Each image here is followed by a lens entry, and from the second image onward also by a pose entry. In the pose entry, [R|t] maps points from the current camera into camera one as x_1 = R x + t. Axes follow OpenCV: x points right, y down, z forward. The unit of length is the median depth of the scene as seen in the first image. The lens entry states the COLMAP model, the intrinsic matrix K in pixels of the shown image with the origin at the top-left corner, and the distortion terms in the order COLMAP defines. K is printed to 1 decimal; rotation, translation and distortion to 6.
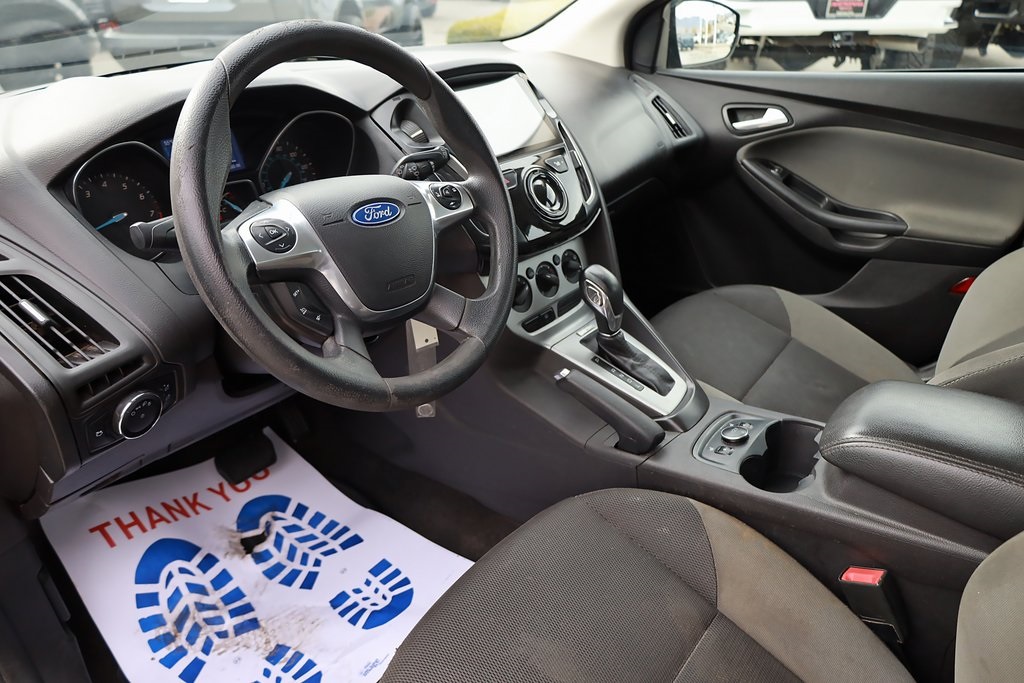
lens RADIAL K [[719.6, 0, 531.6], [0, 719.6, 337.5], [0, 0, 1]] dist [-0.002257, -0.000156]
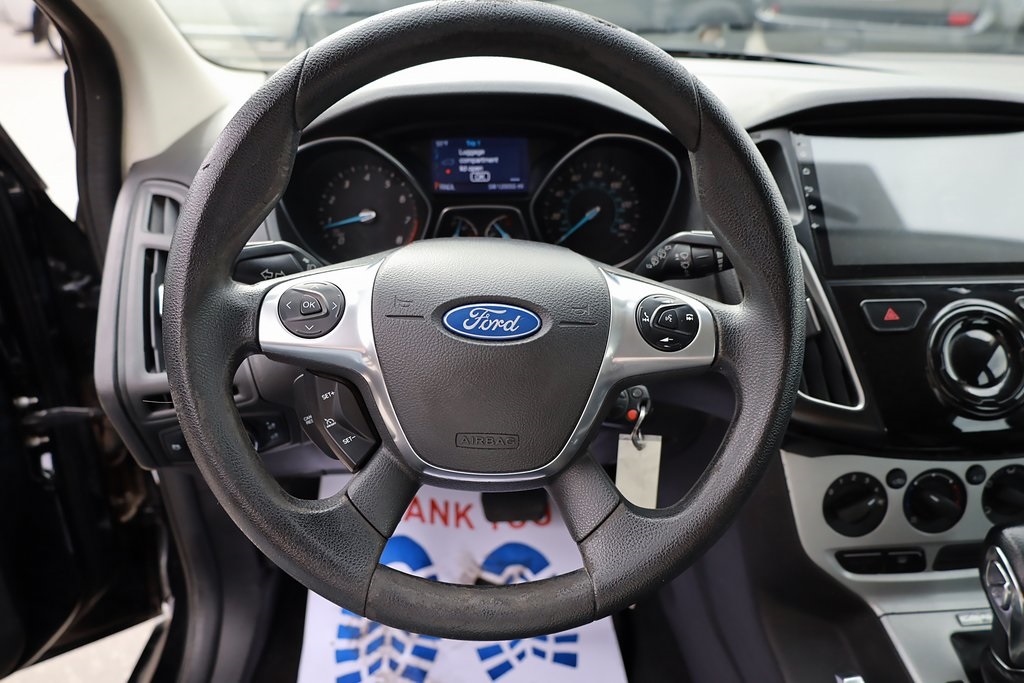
lens RADIAL K [[708.3, 0, 493.8], [0, 708.3, 304.6], [0, 0, 1]] dist [-0.053418, -0.000797]
pose [[0.638560, 0.323337, -0.698351, 0.122159], [-0.340624, 0.932475, 0.120276, -0.163397], [0.690084, 0.161071, 0.705578, 0.371454]]
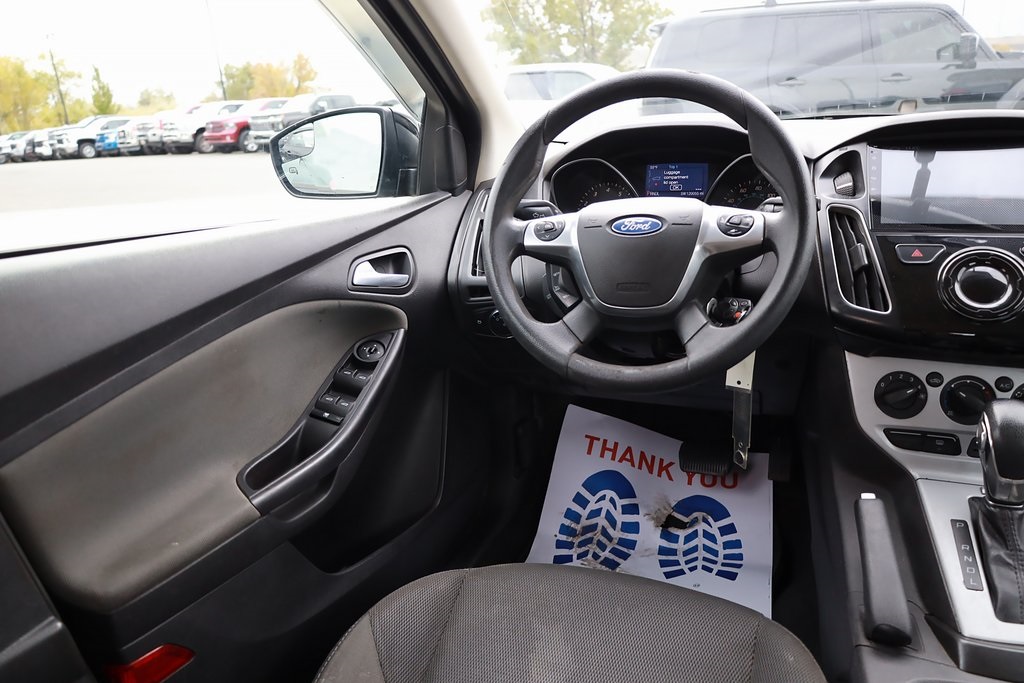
lens RADIAL K [[703.5, 0, 512.0], [0, 703.5, 341.5], [0, 0, 1]] dist [-0.010766, 0.000280]
pose [[0.302878, 0.300048, -0.904564, 0.500634], [-0.377068, 0.909424, 0.175406, -0.082986], [0.875262, 0.287956, 0.388584, 0.281091]]
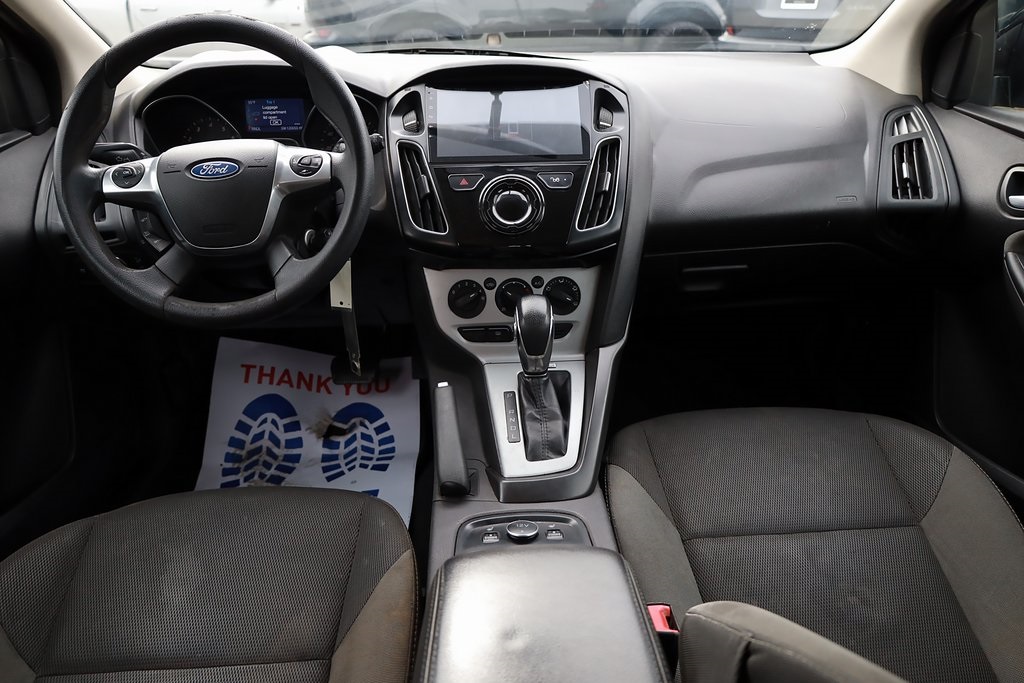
lens RADIAL K [[701.8, 0, 512.0], [0, 701.8, 341.5], [0, 0, 1]] dist [-0.008172, 0.000332]
pose [[0.660813, 0.339903, -0.669173, 0.635012], [-0.330210, 0.932315, 0.147480, -0.156827], [0.674009, 0.123511, 0.728325, 0.326365]]
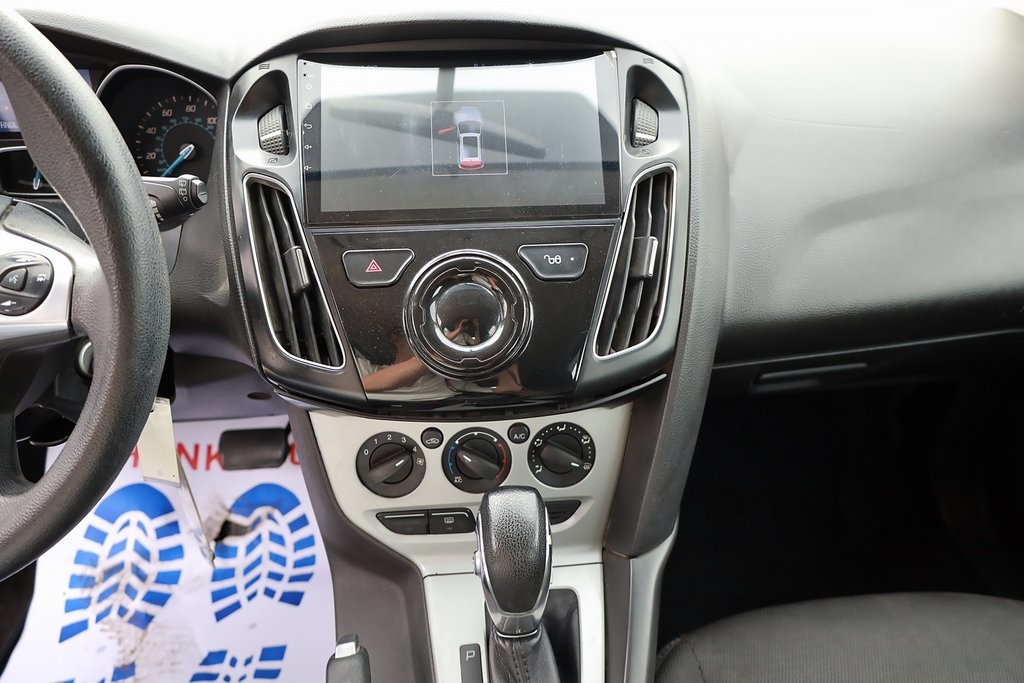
lens RADIAL K [[703.5, 0, 512.0], [0, 703.5, 341.5], [0, 0, 1]] dist [-0.010766, 0.000280]
pose [[0.689226, 0.413518, -0.594954, 0.298515], [-0.328715, 0.910230, 0.251847, -0.286472], [0.645689, 0.021991, 0.763284, 0.607173]]
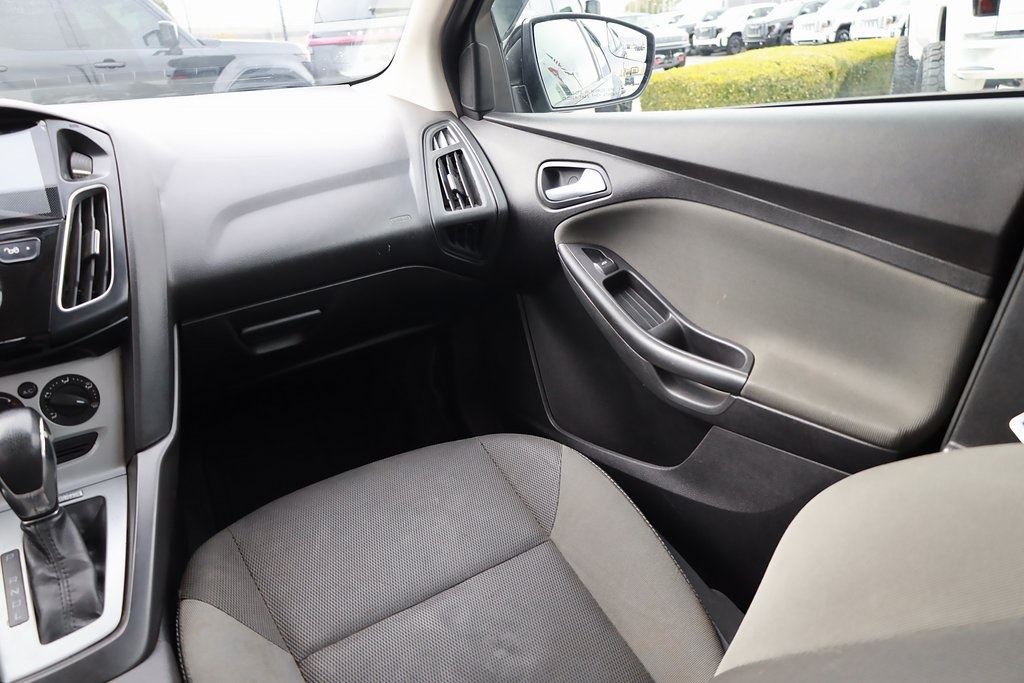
lens RADIAL K [[703.5, 0, 512.0], [0, 703.5, 341.5], [0, 0, 1]] dist [-0.010766, 0.000280]
pose [[0.942672, 0.091367, -0.320971, 0.663390], [-0.107994, 0.993558, -0.034346, -0.177530], [0.315765, 0.067040, 0.946466, 0.510613]]
